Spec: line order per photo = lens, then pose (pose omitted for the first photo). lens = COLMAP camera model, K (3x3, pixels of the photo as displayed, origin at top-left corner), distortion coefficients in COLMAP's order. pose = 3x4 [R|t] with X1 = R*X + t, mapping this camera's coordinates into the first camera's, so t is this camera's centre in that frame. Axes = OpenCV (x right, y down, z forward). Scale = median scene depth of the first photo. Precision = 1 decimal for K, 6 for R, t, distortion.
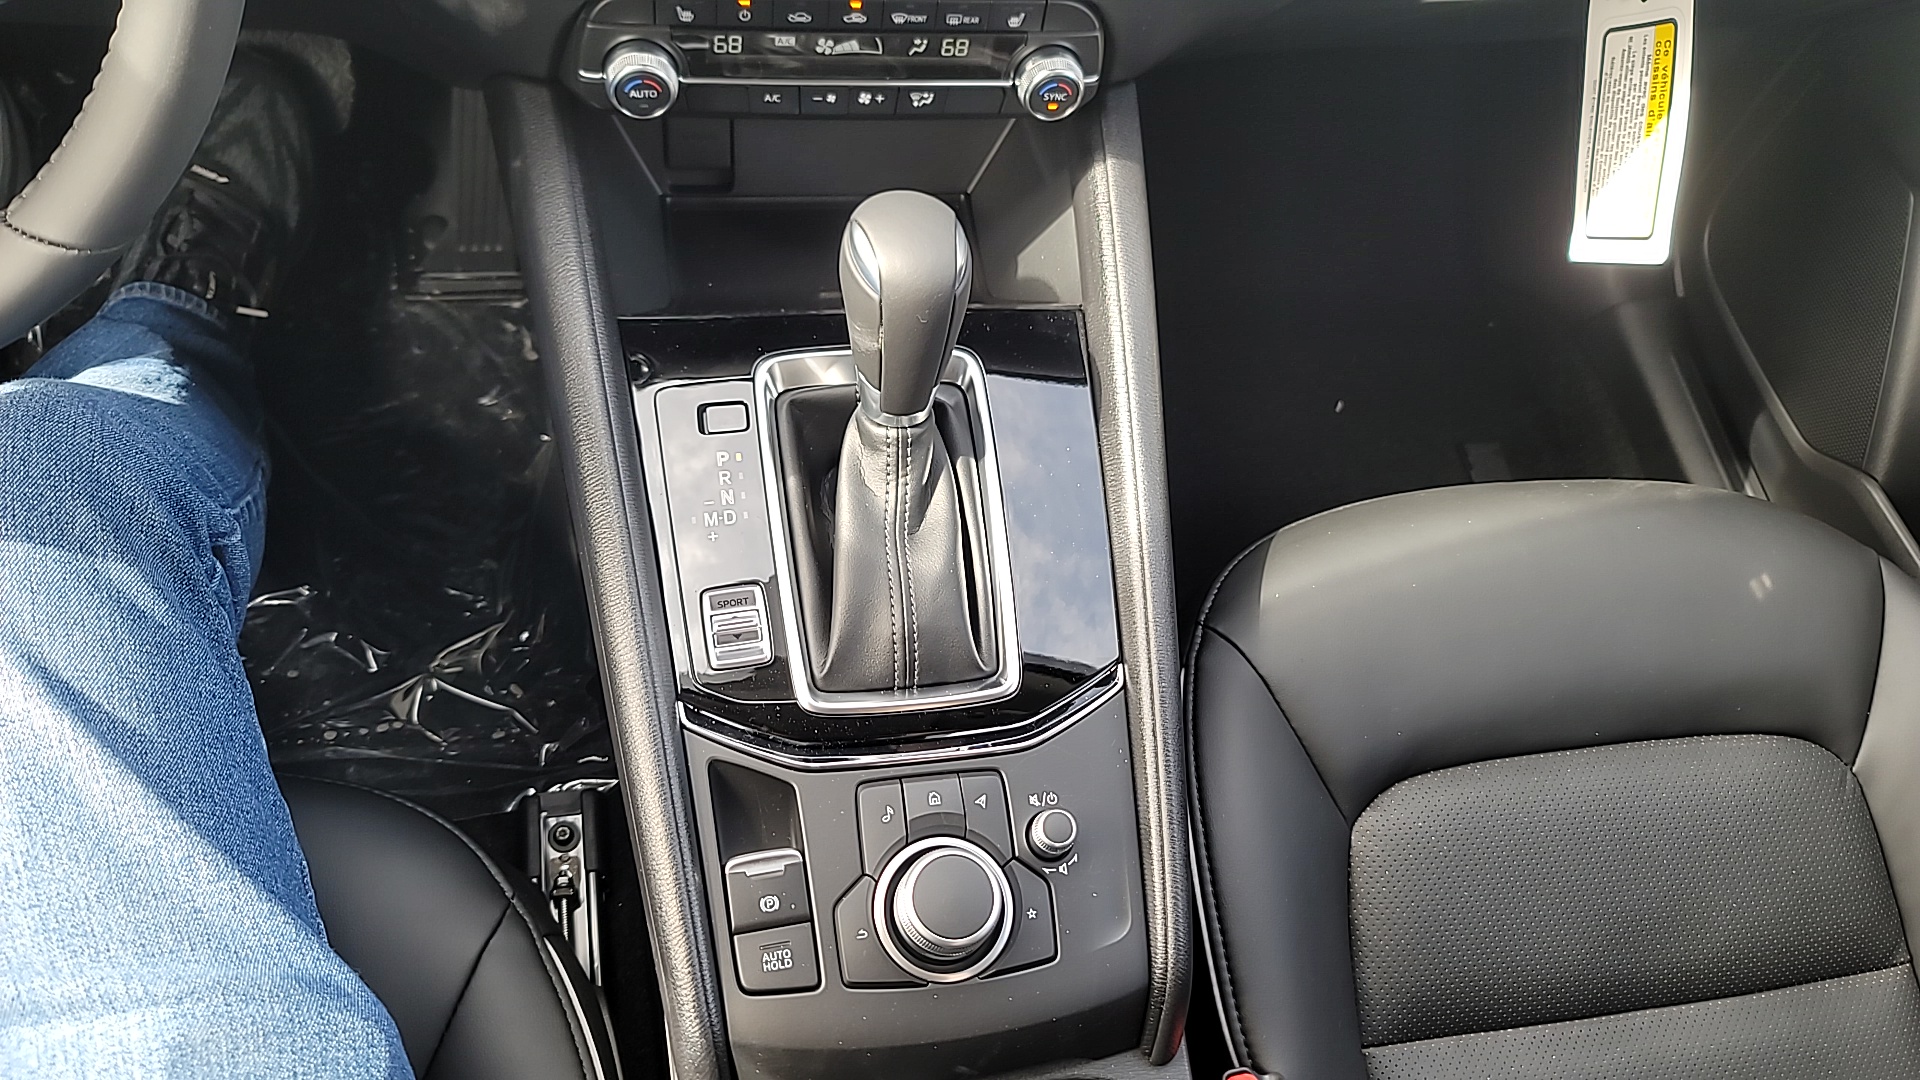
lens RADIAL K [[1421.3, 0, 963.1], [0, 1421.3, 527.9], [0, 0, 1]] dist [0.045461, -0.046837]
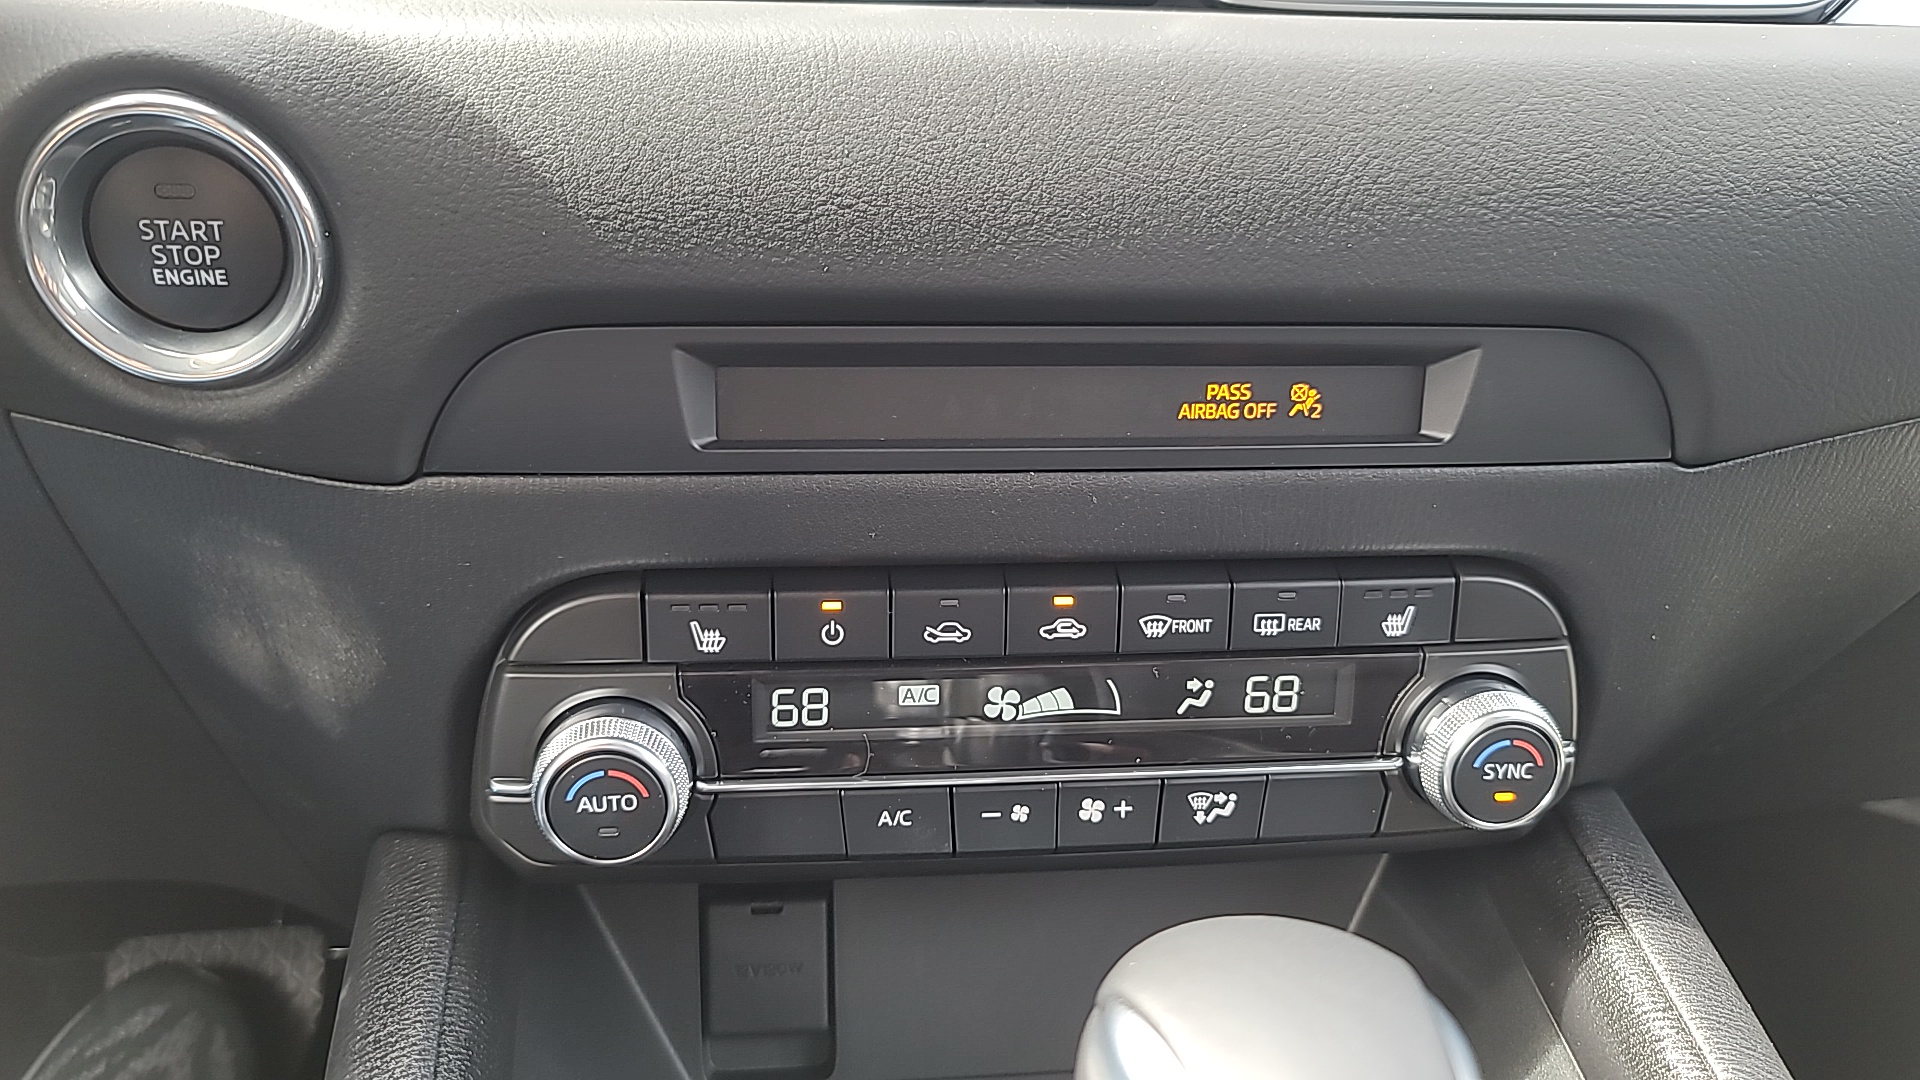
lens RADIAL K [[1421.3, 0, 970.3], [0, 1421.3, 555.8], [0, 0, 1]] dist [0.045461, -0.046837]
pose [[0.991796, -0.095882, -0.084547, -0.062367], [0.024592, 0.792132, -0.609854, -0.085433], [0.125447, 0.602771, 0.787991, 0.592485]]
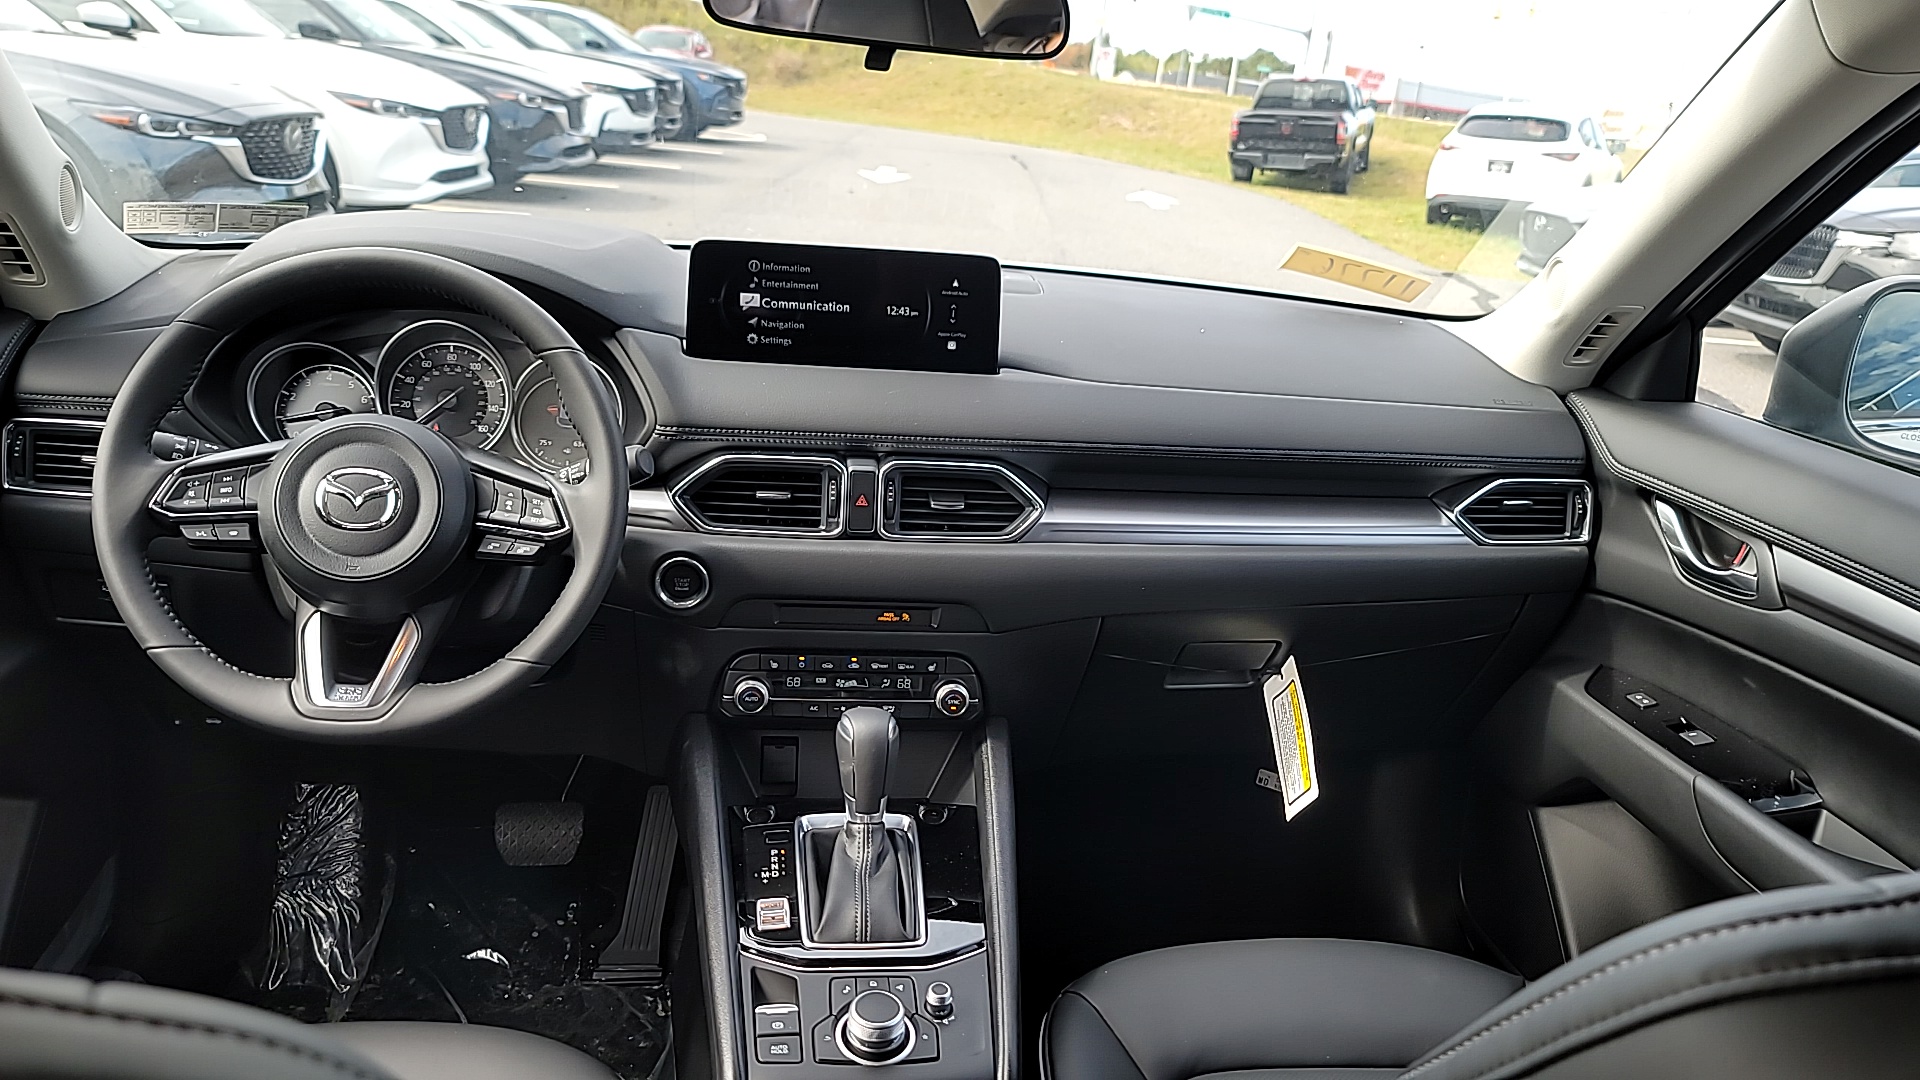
lens RADIAL K [[1398.3, 0, 979.9], [0, 1398.3, 570.4], [0, 0, 1]] dist [0.034041, -0.034485]
pose [[0.996651, -0.066441, -0.047677, 0.213811], [0.017322, 0.741305, -0.670944, 0.911814], [0.079921, 0.667871, 0.739973, -0.601082]]
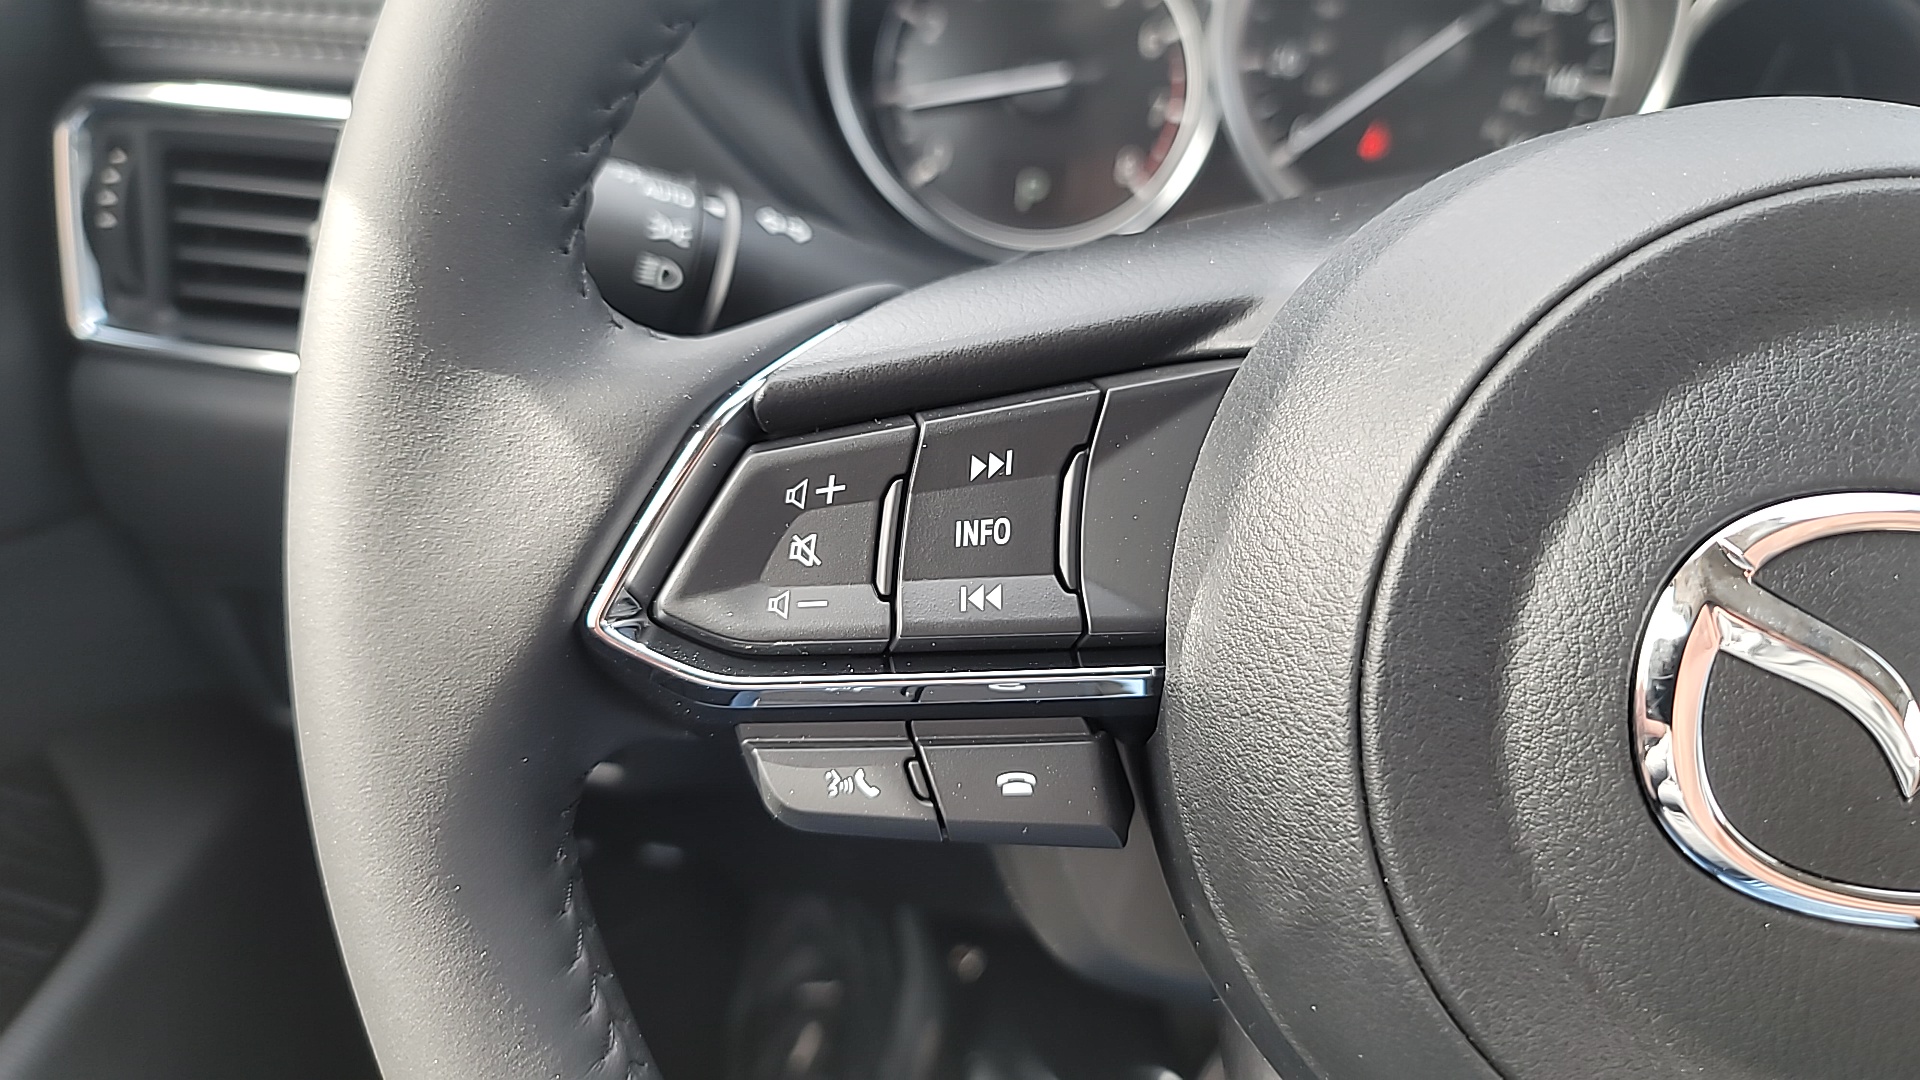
lens RADIAL K [[1421.3, 0, 955.3], [0, 1421.3, 531.7], [0, 0, 1]] dist [0.045461, -0.046837]
pose [[0.966460, 0.023124, -0.255773, -0.683686], [-0.155386, 0.845606, -0.510691, -0.148099], [0.204475, 0.533306, 0.820838, 0.259803]]
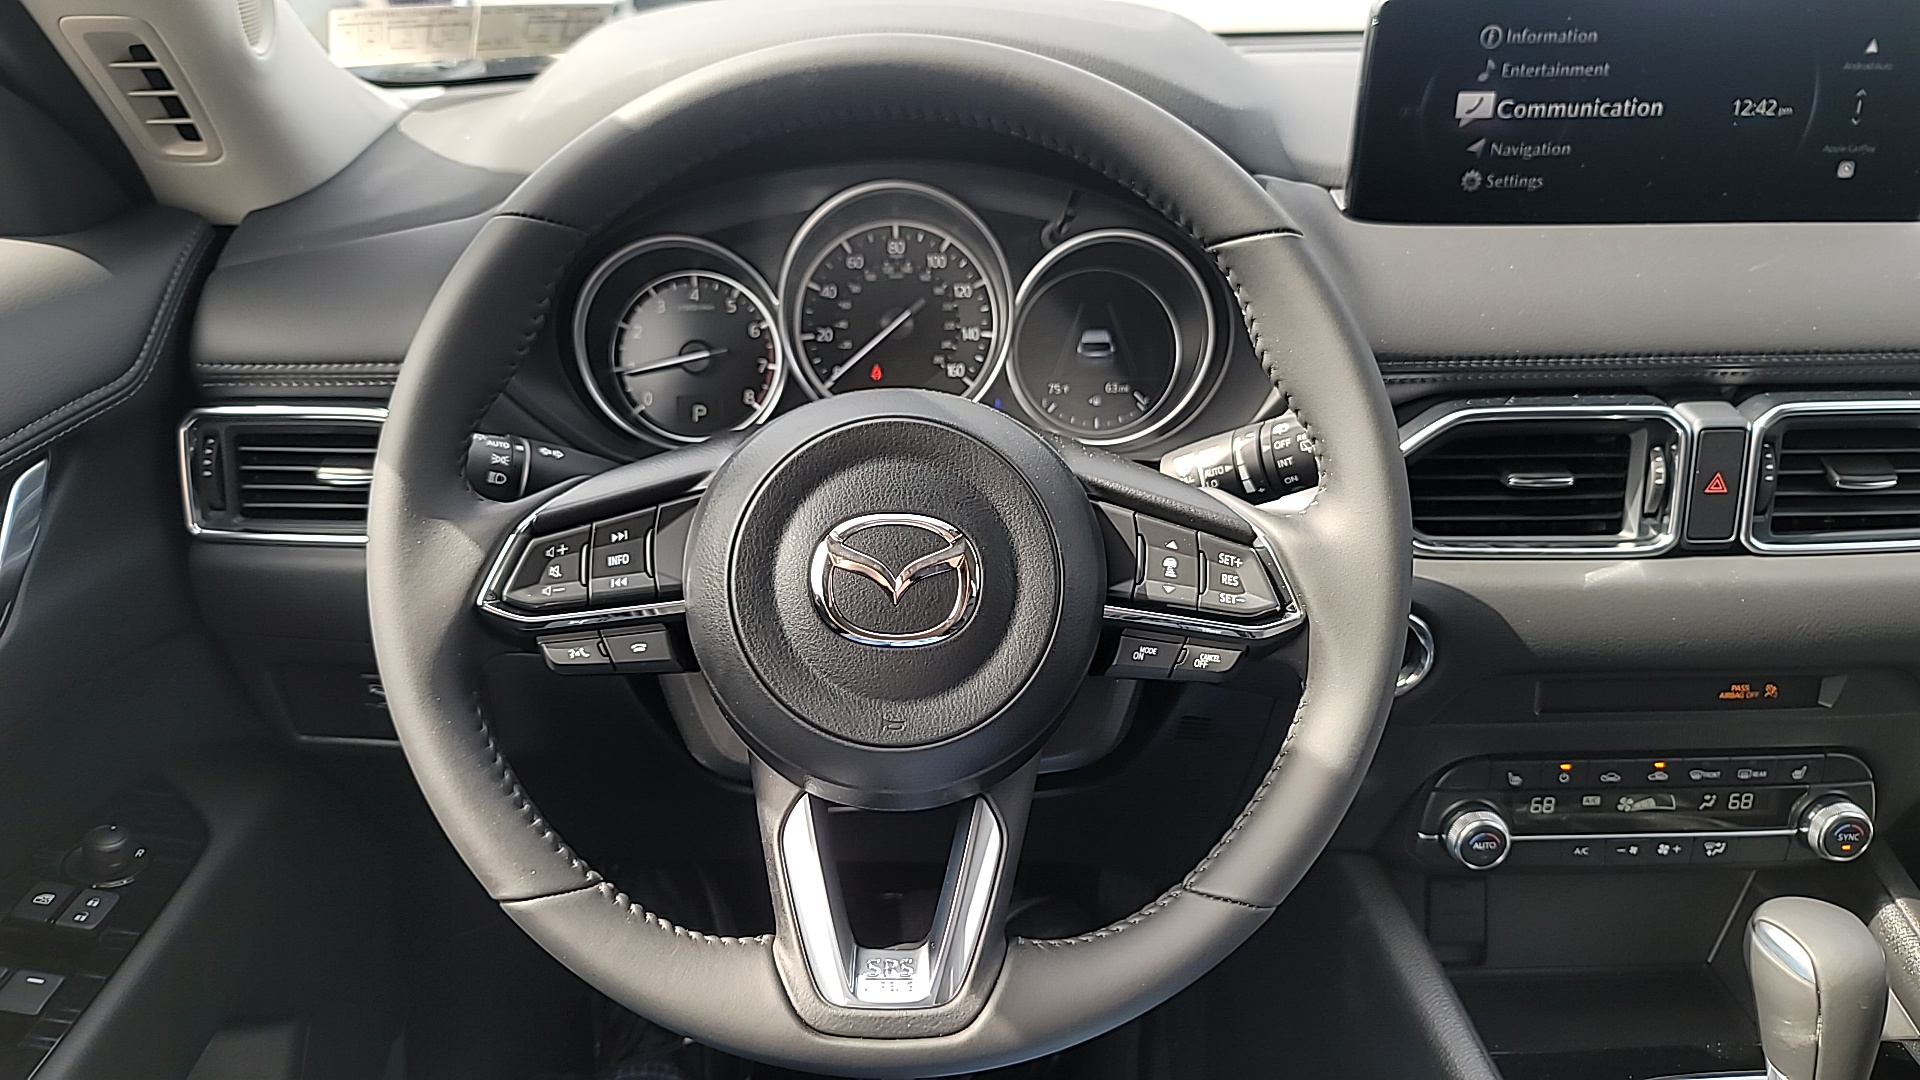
lens RADIAL K [[1421.3, 0, 963.7], [0, 1421.3, 537.4], [0, 0, 1]] dist [0.045461, -0.046837]
pose [[0.982781, -0.094440, -0.158813, -0.417028], [-0.019751, 0.800893, -0.598482, 0.191306], [0.183713, 0.591313, 0.785238, -0.130256]]
